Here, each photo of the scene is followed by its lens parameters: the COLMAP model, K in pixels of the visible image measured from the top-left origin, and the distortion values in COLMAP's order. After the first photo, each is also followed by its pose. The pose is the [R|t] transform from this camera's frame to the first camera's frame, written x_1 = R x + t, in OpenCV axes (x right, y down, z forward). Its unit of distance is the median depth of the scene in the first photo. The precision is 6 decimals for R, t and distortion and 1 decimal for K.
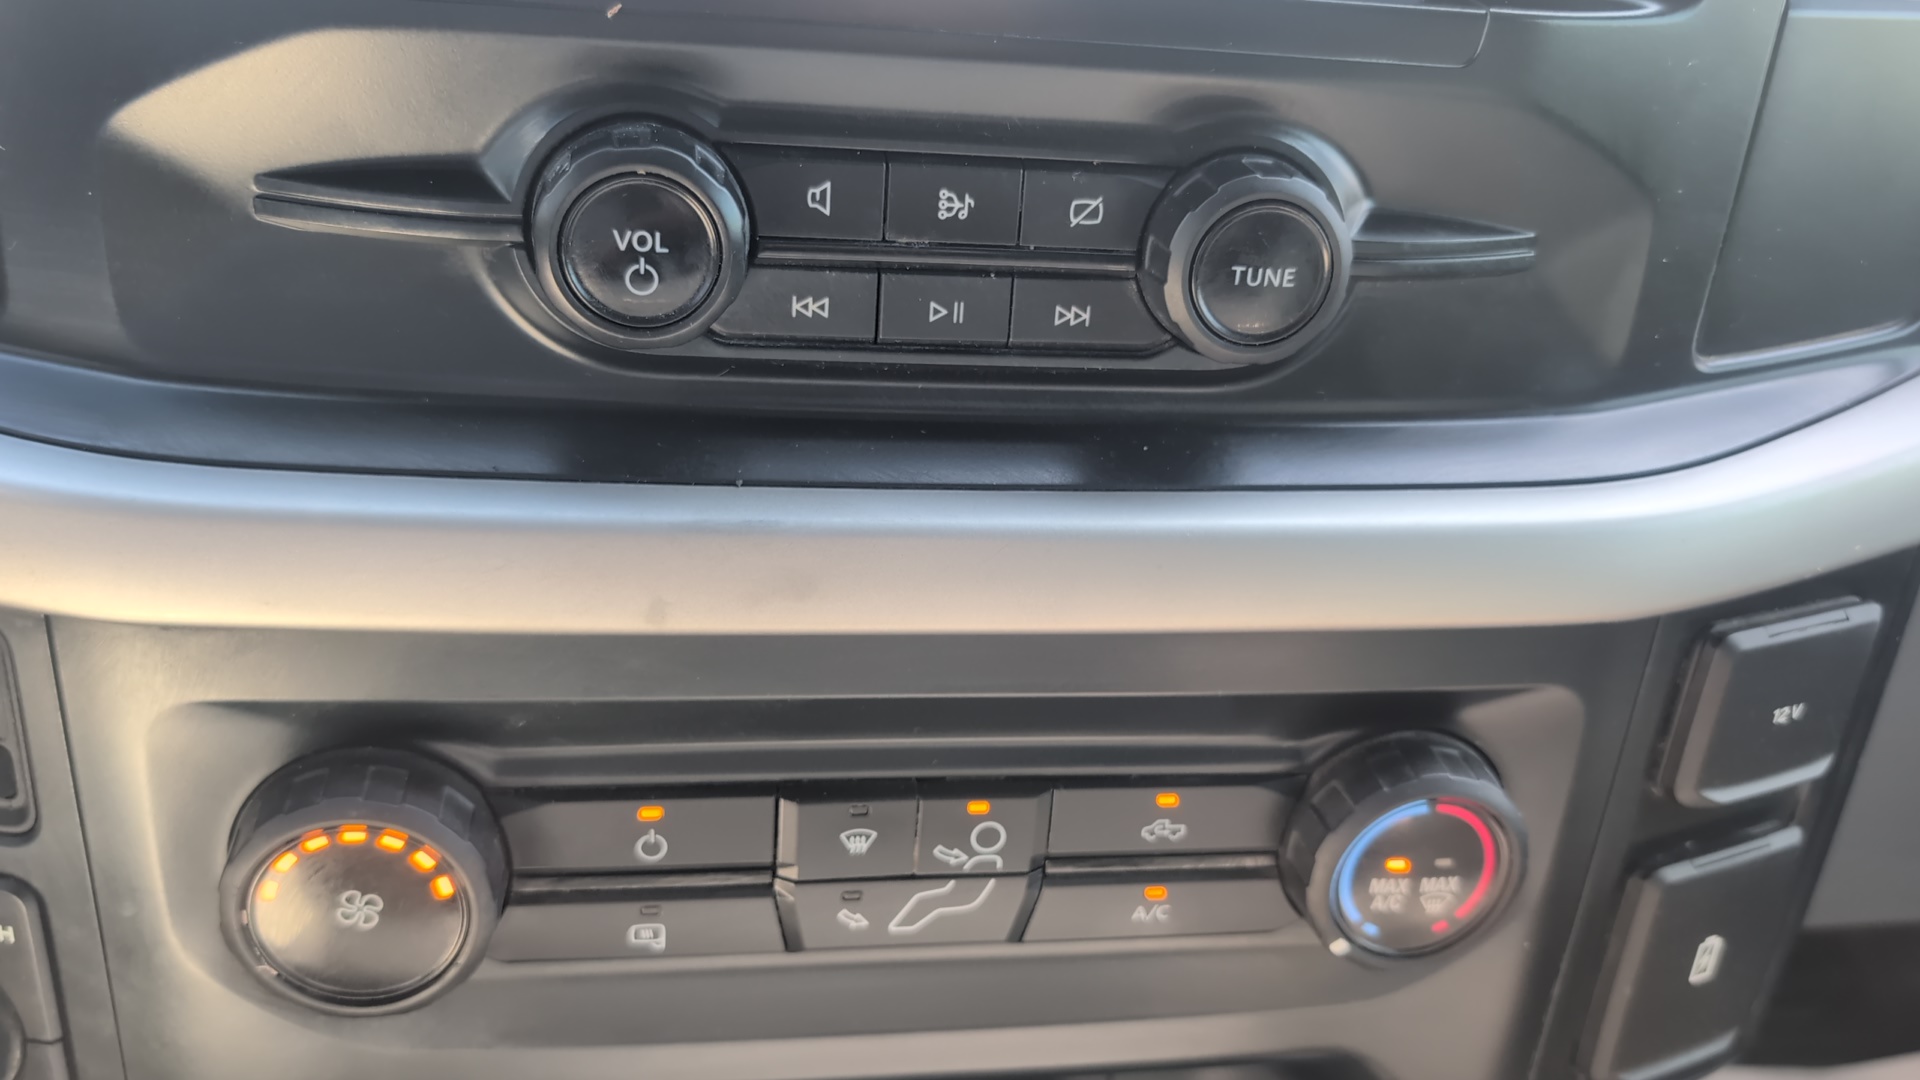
lens RADIAL K [[1605.9, 0, 949.7], [0, 1605.9, 530.7], [0, 0, 1]] dist [0.037489, -0.058596]
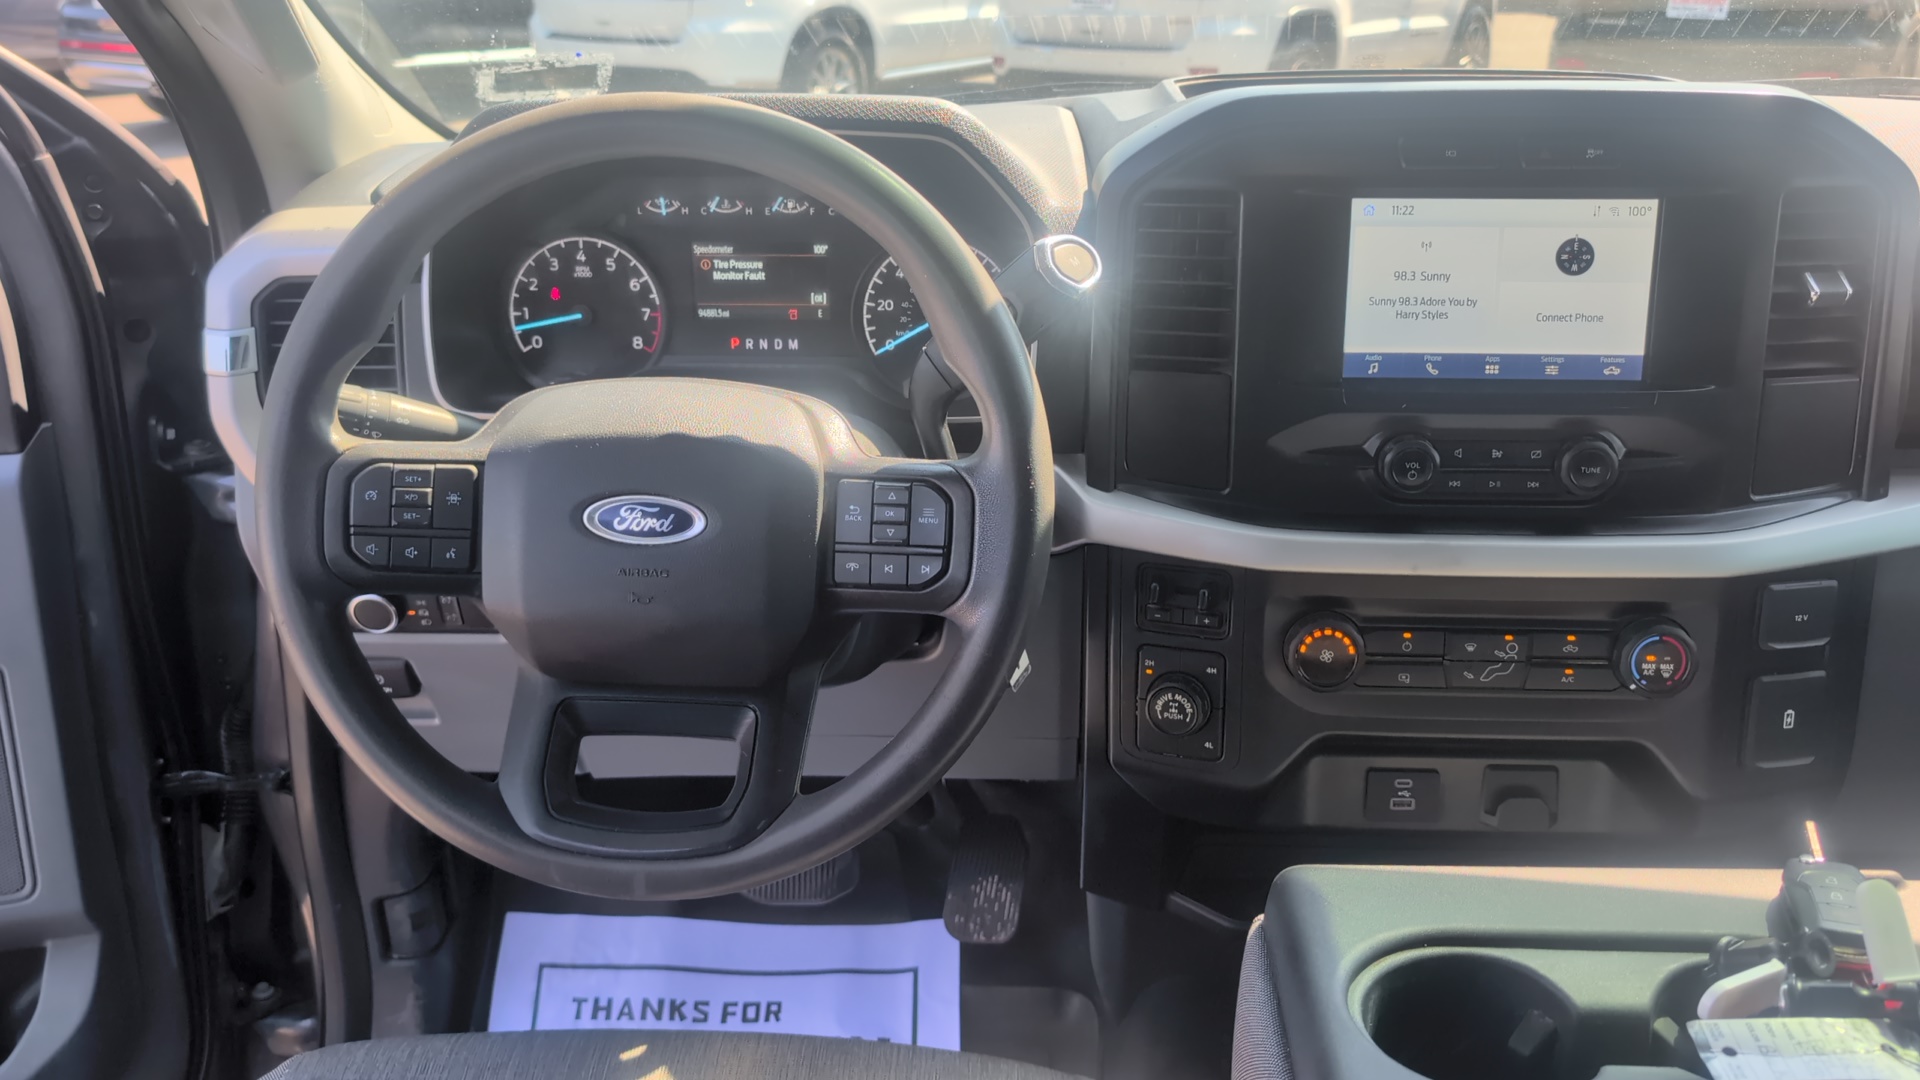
lens RADIAL K [[1605.9, 0, 996.8], [0, 1605.9, 538.3], [0, 0, 1]] dist [0.037489, -0.058596]
pose [[0.972533, -0.025269, -0.231389, -0.229952], [-0.014530, 0.985560, -0.168700, 0.542047], [0.232311, 0.167428, 0.958123, -2.388414]]
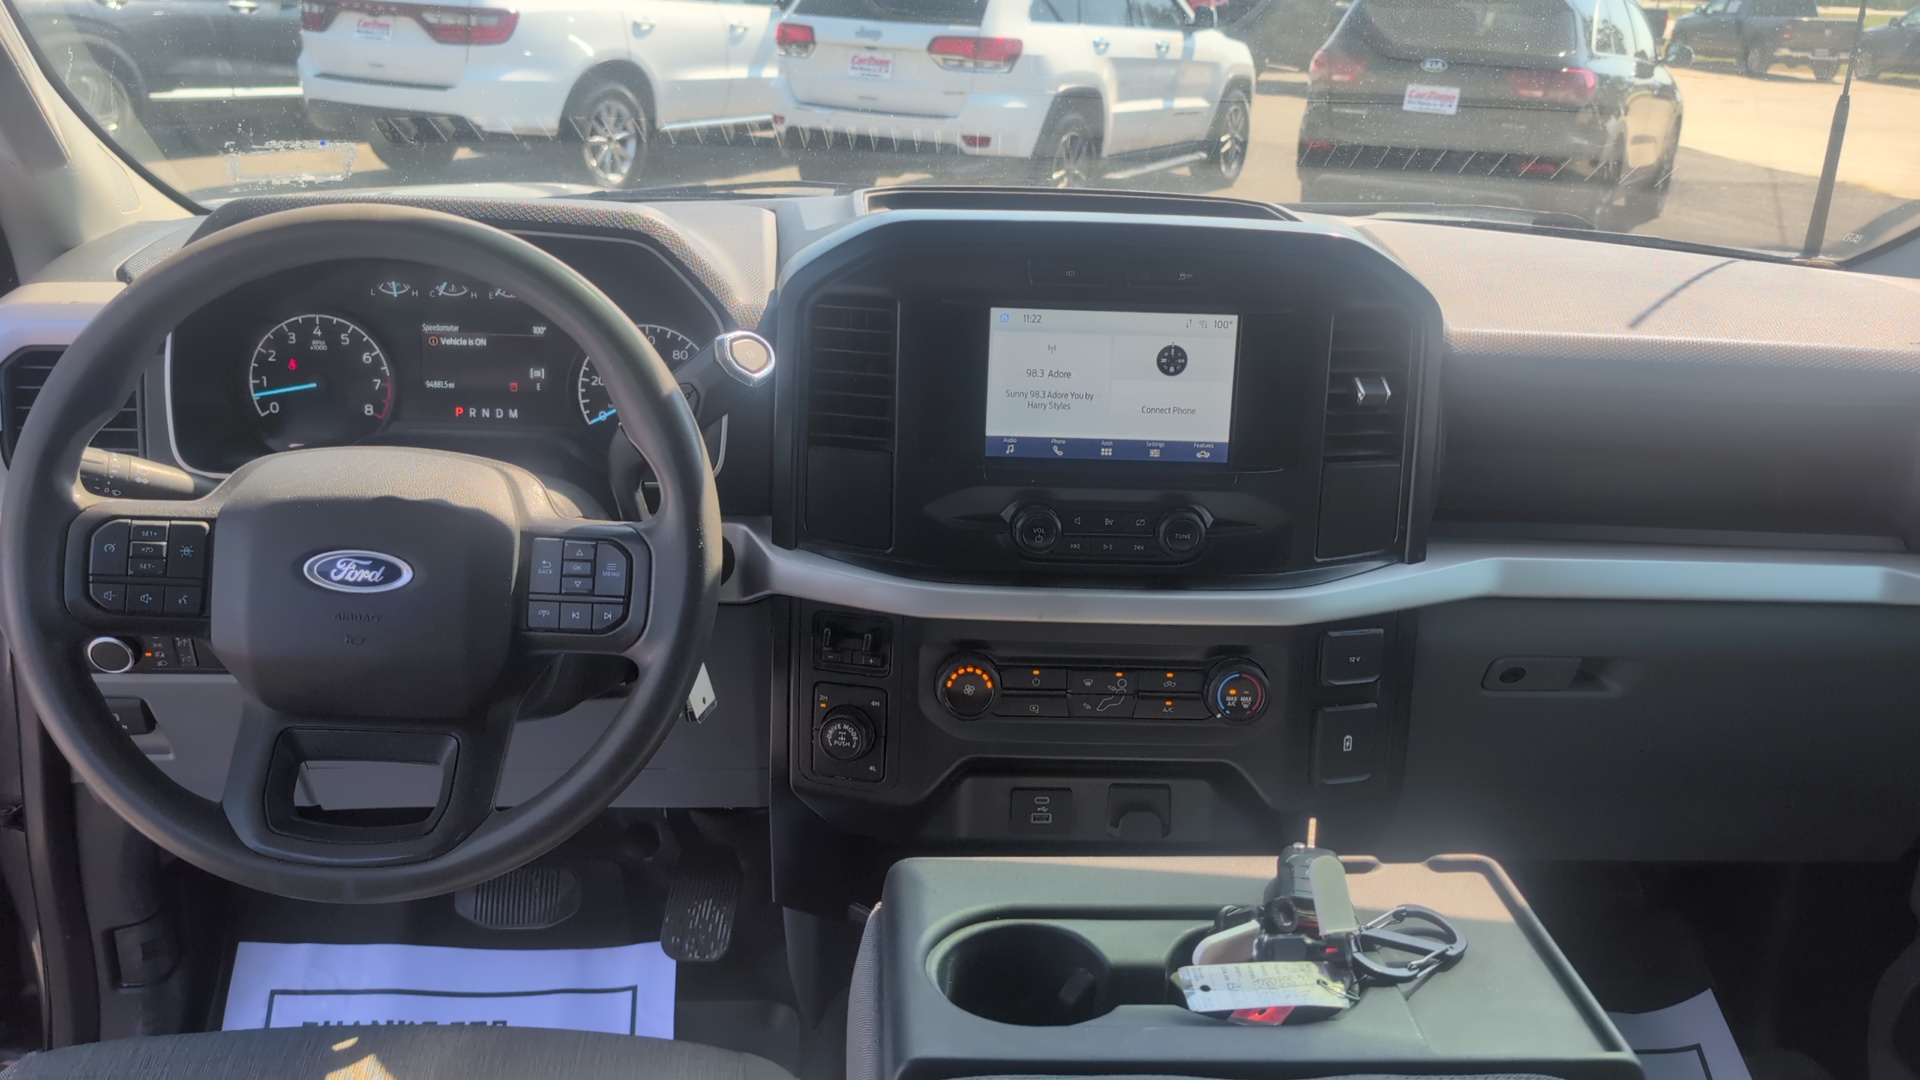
lens RADIAL K [[1605.9, 0, 986.0], [0, 1605.9, 534.2], [0, 0, 1]] dist [0.037489, -0.058596]
pose [[0.993940, -0.021570, -0.107786, 0.123599], [-0.000745, 0.979215, -0.202824, 0.629753], [0.109920, 0.201676, 0.973265, -2.877910]]
